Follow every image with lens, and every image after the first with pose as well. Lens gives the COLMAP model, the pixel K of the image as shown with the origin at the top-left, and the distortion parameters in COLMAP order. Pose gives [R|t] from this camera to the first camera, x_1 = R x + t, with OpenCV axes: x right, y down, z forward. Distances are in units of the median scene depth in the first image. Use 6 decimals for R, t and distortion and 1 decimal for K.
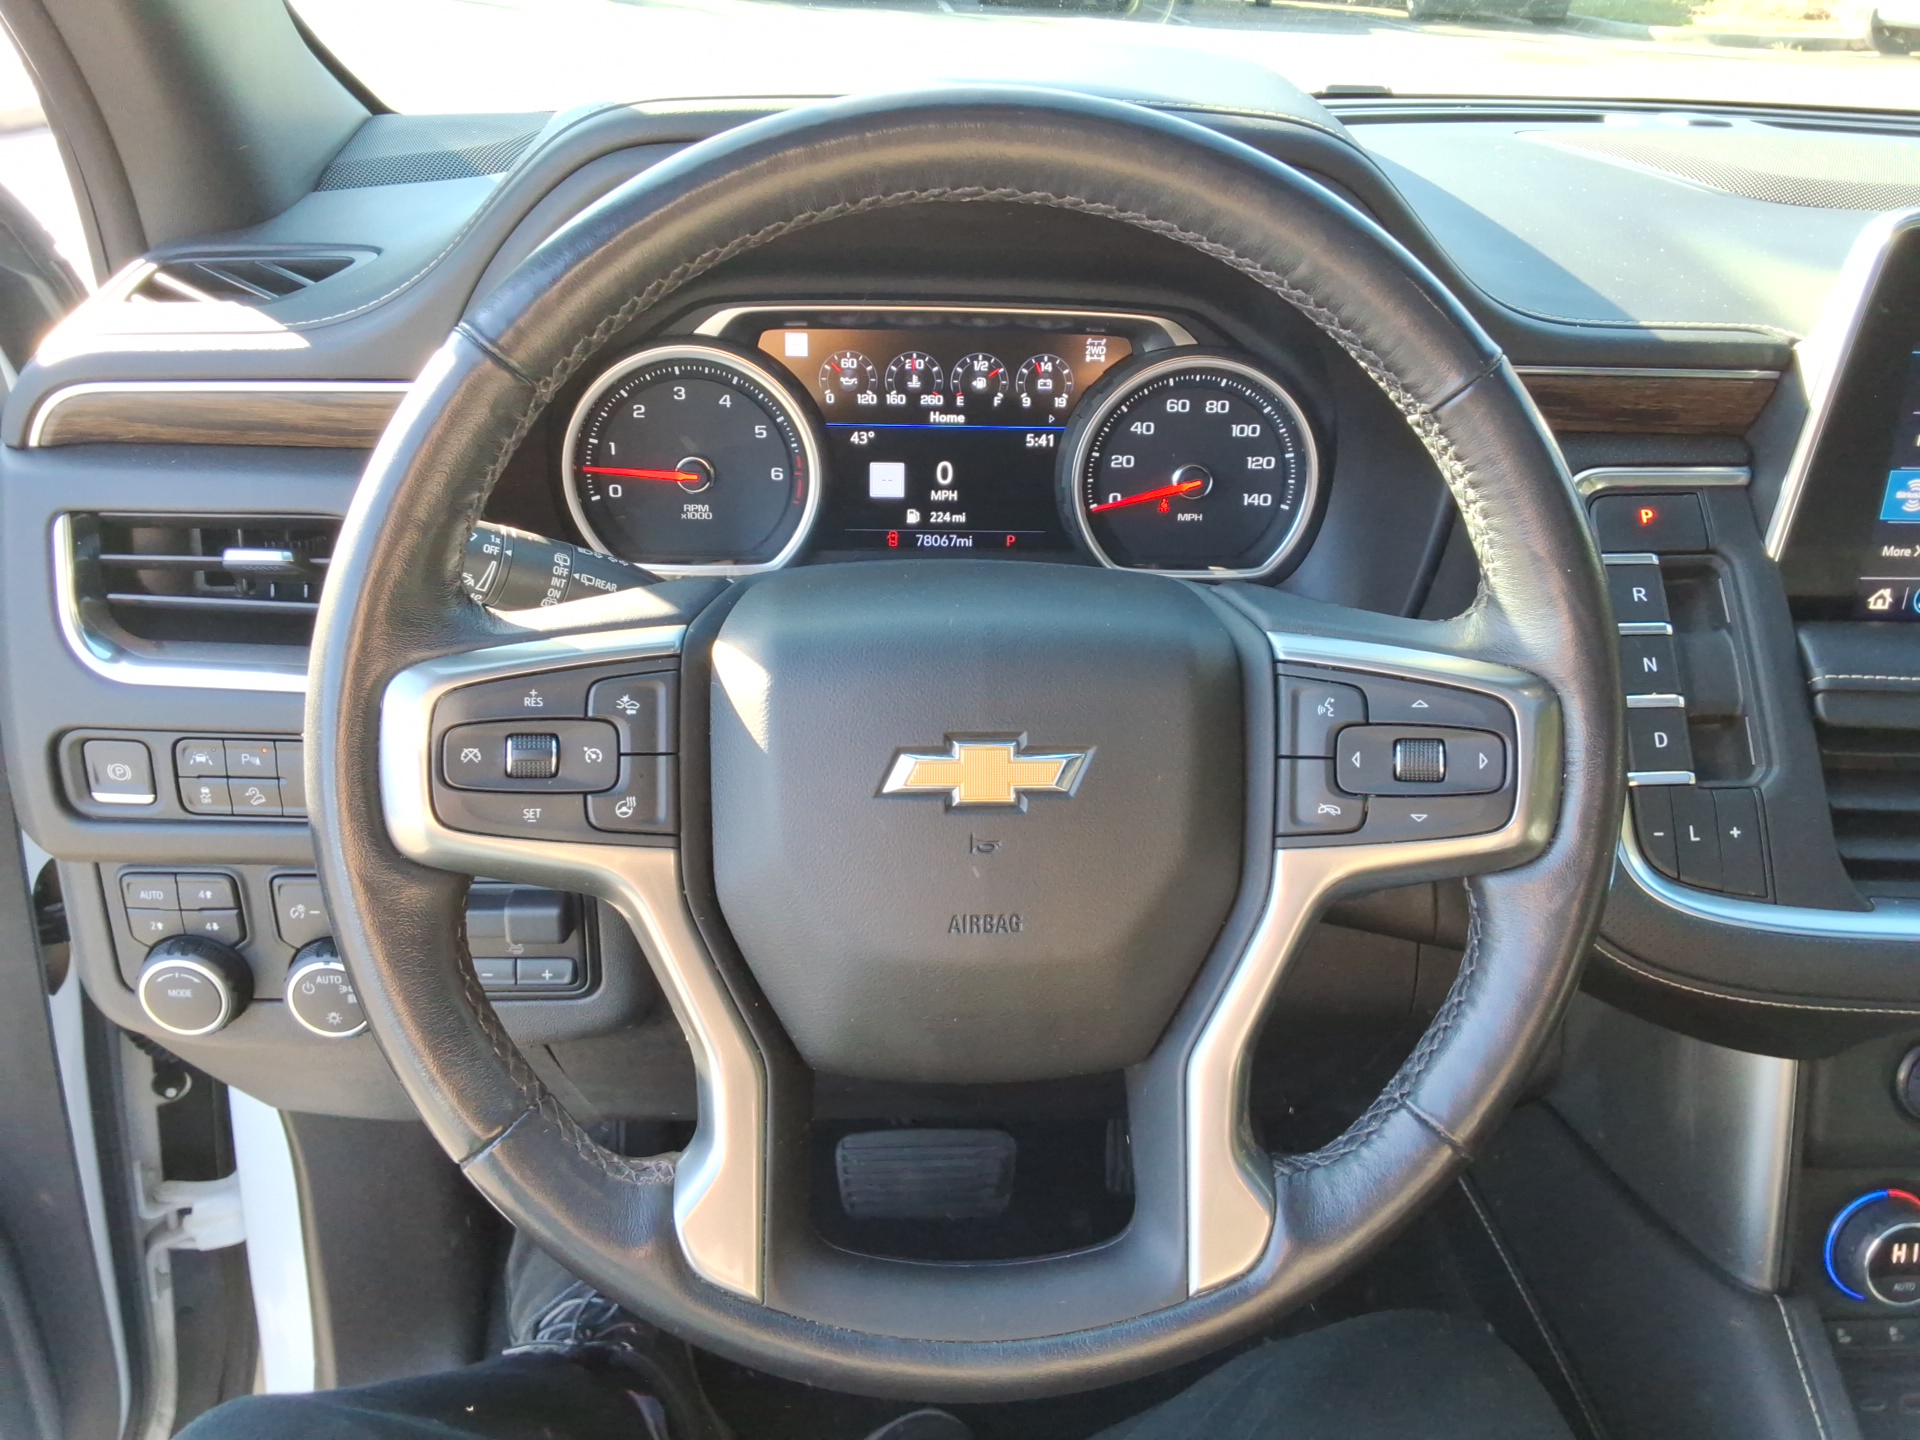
lens RADIAL K [[1539.5, 0, 975.5], [0, 1539.5, 699.6], [0, 0, 1]] dist [0.101947, -0.156467]
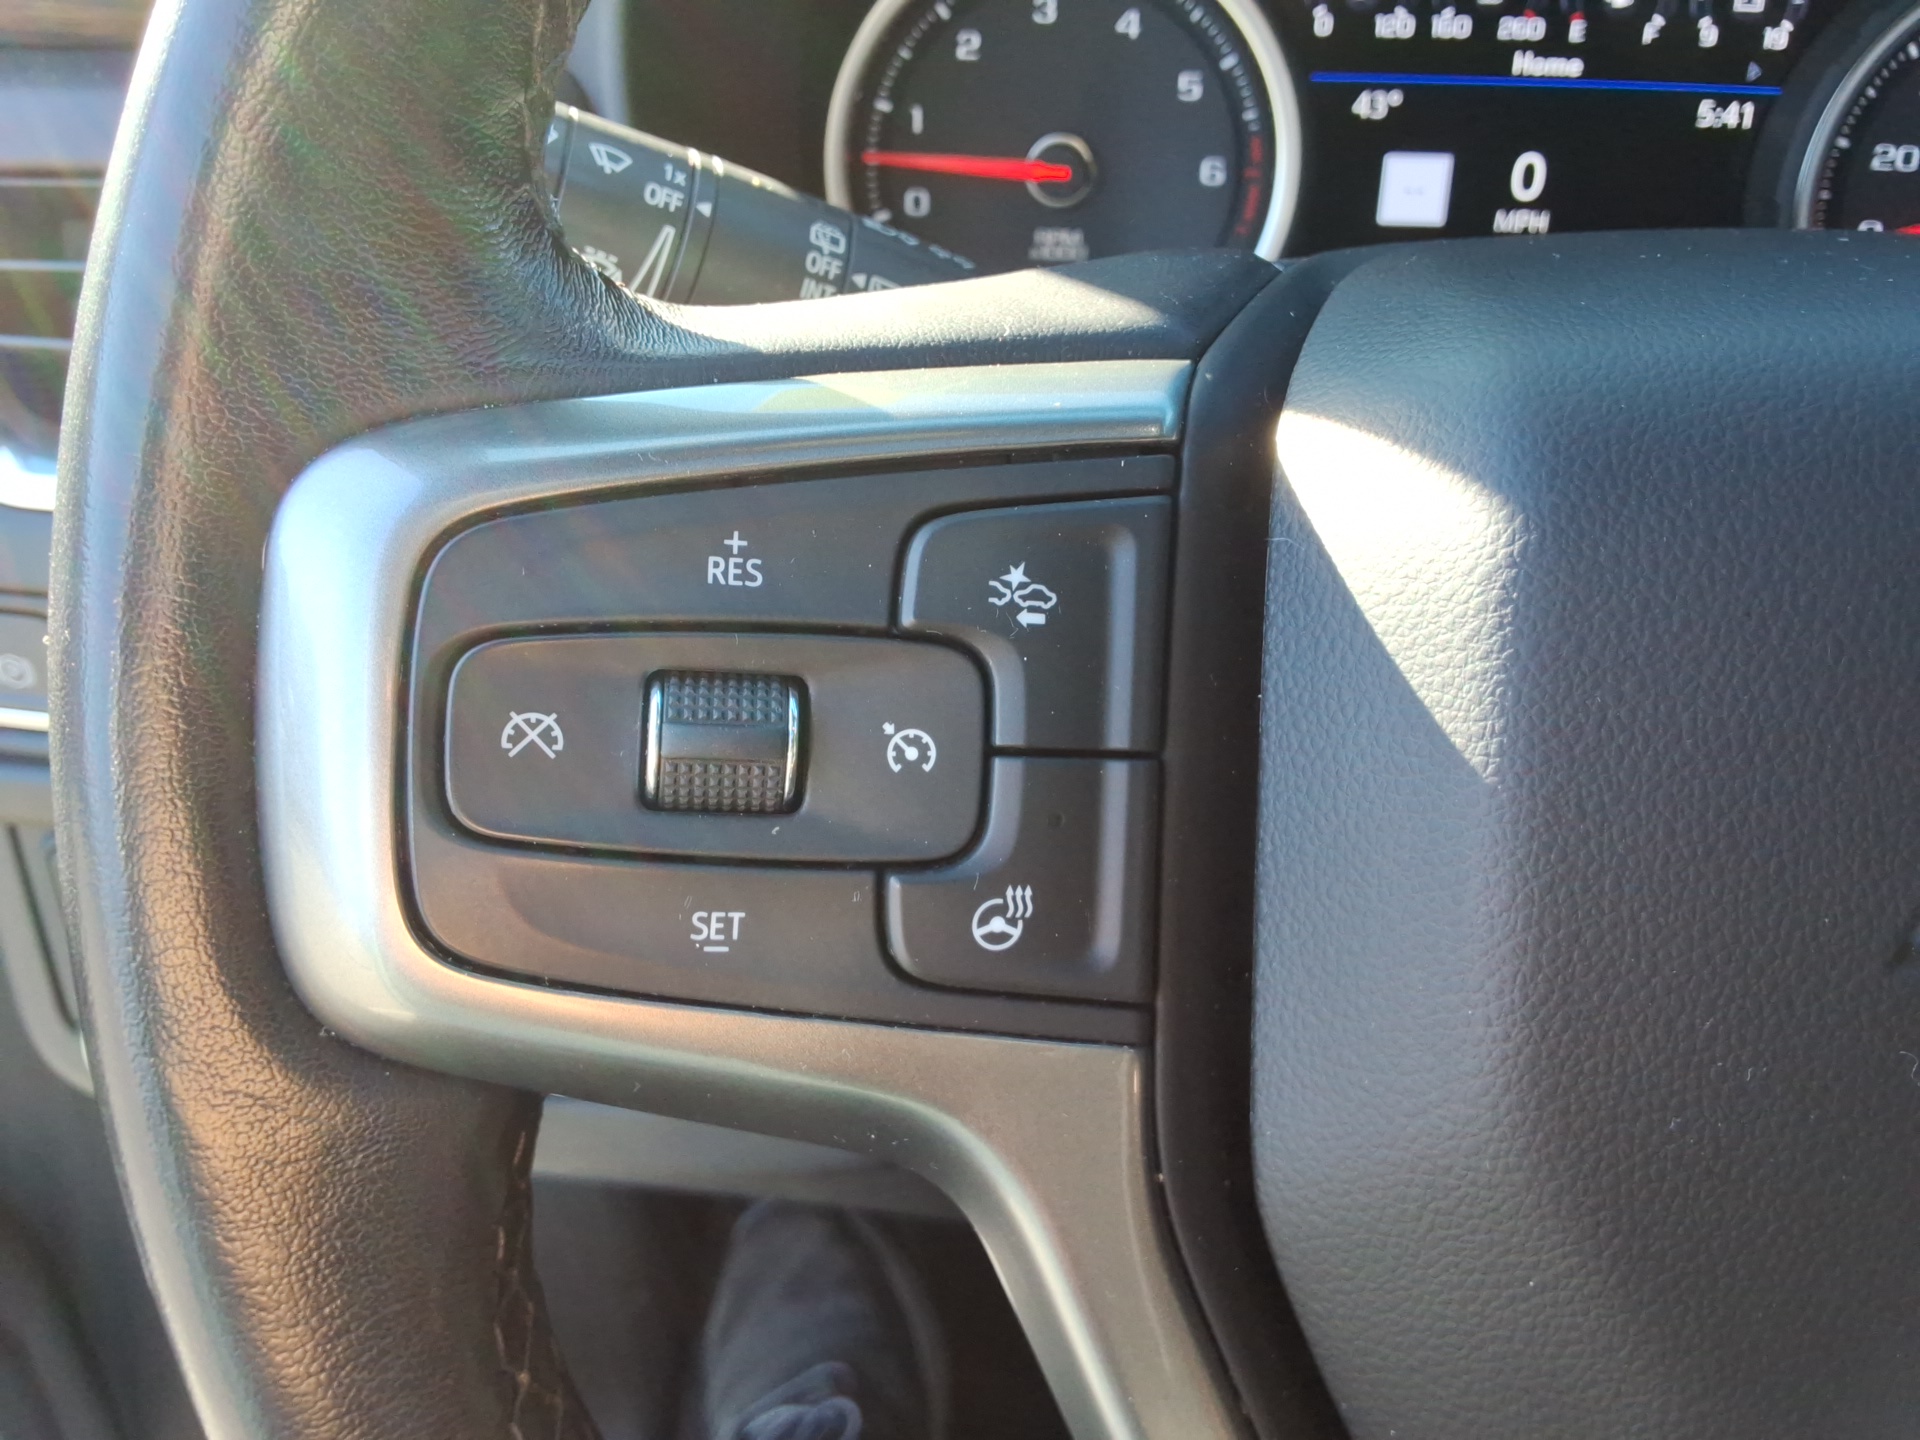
lens RADIAL K [[1539.5, 0, 970.7], [0, 1539.5, 719.0], [0, 0, 1]] dist [0.101947, -0.156467]
pose [[0.987246, 0.060766, -0.147152, -0.132612], [-0.048827, 0.995317, 0.083427, 0.001958], [0.151532, -0.075178, 0.985589, 0.486433]]
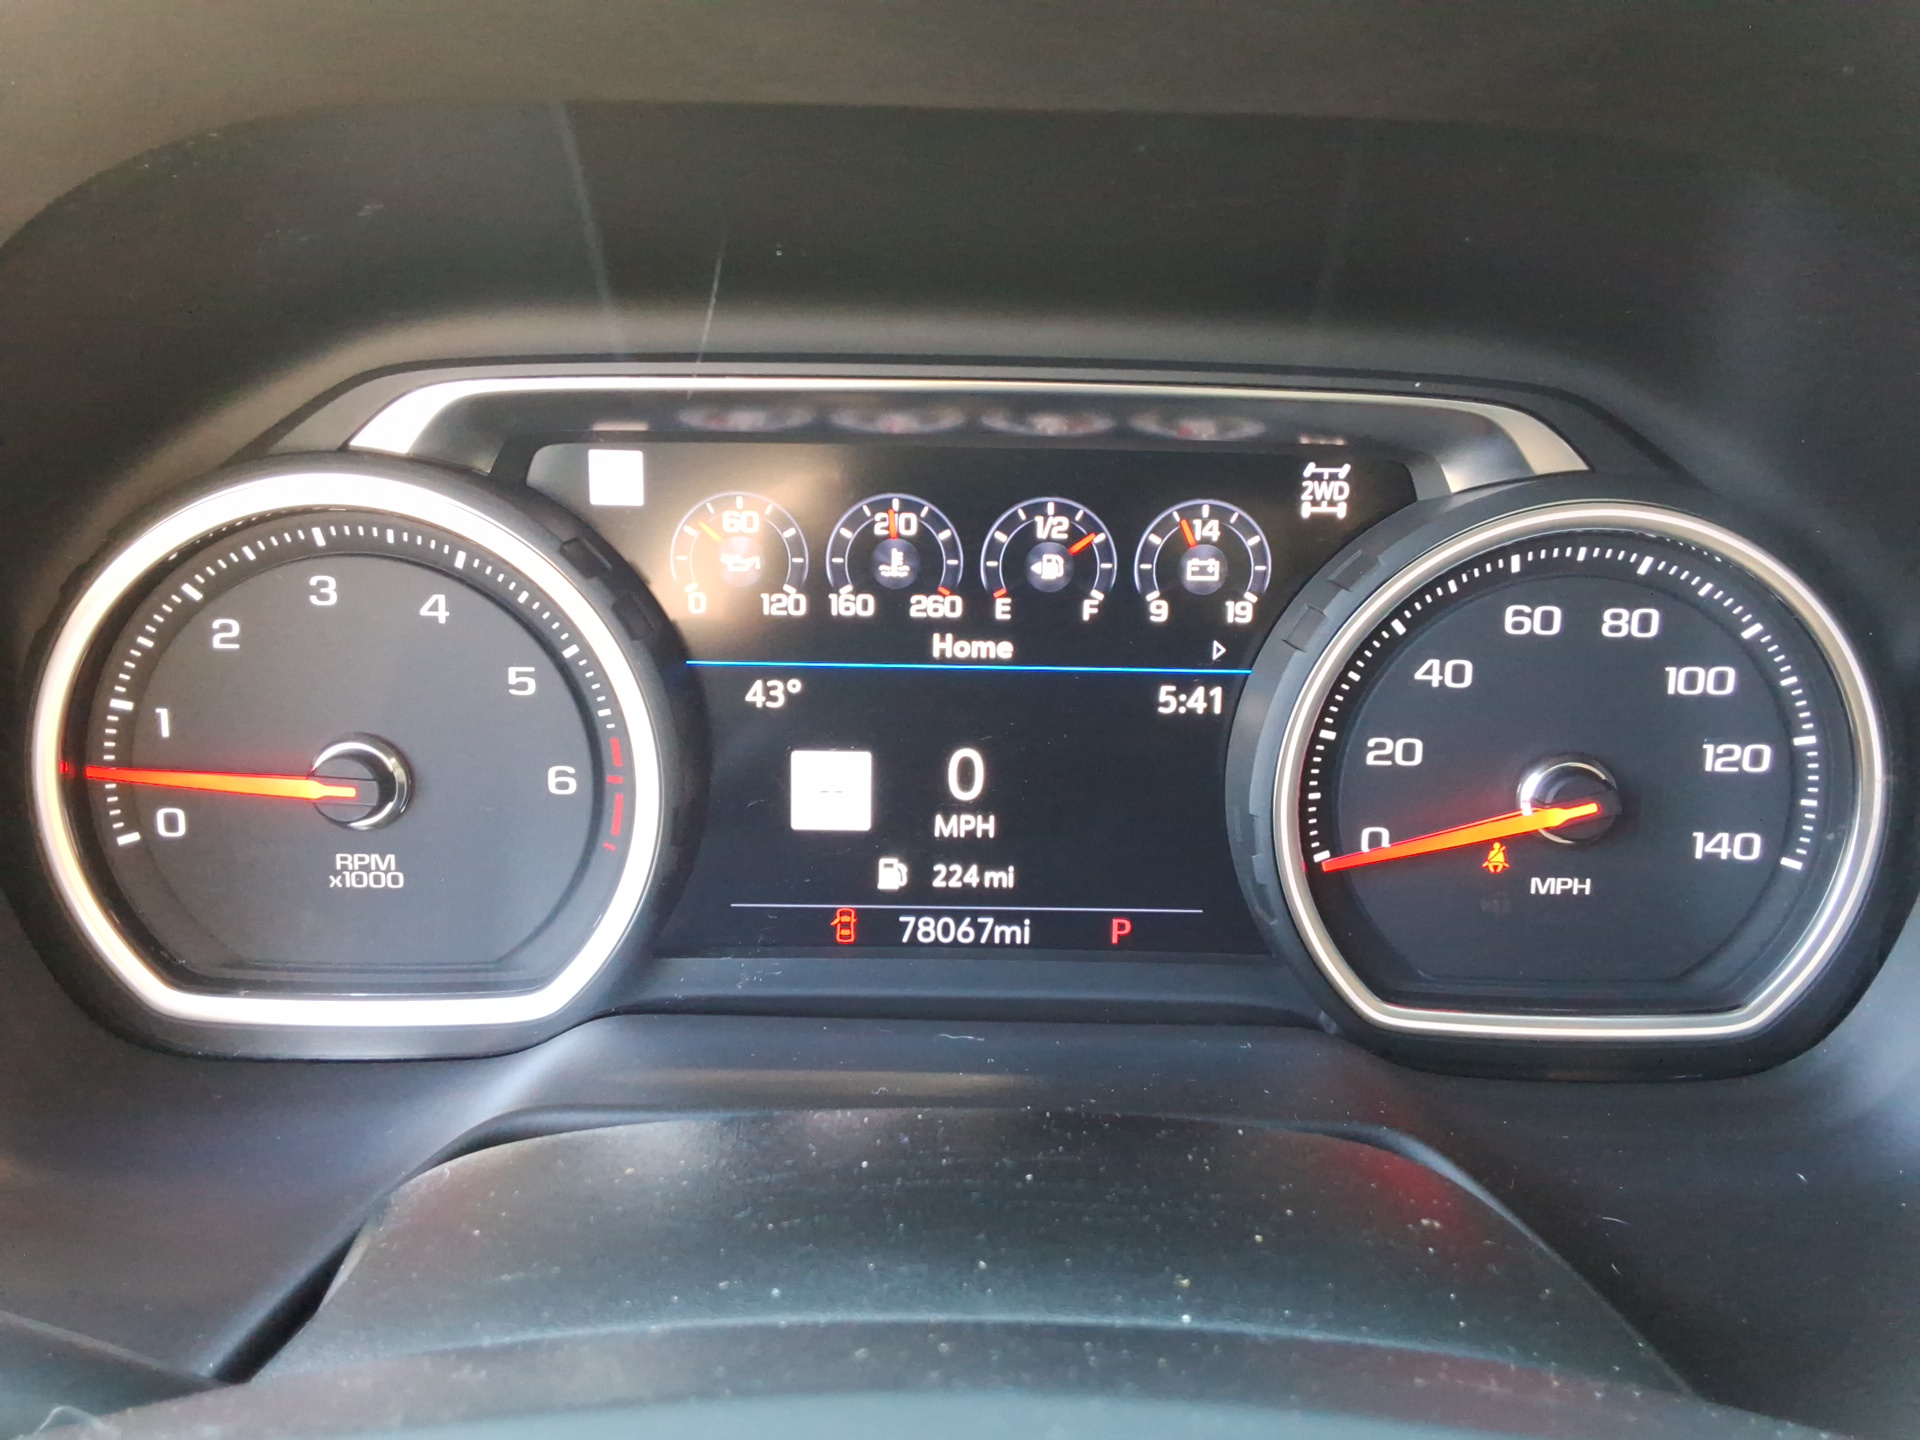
lens RADIAL K [[1539.5, 0, 984.9], [0, 1539.5, 701.0], [0, 0, 1]] dist [0.101947, -0.156467]
pose [[0.999160, 0.003014, -0.040868, 0.002897], [-0.008601, 0.990503, -0.137221, -0.122197], [0.040066, 0.137457, 0.989697, 0.648888]]
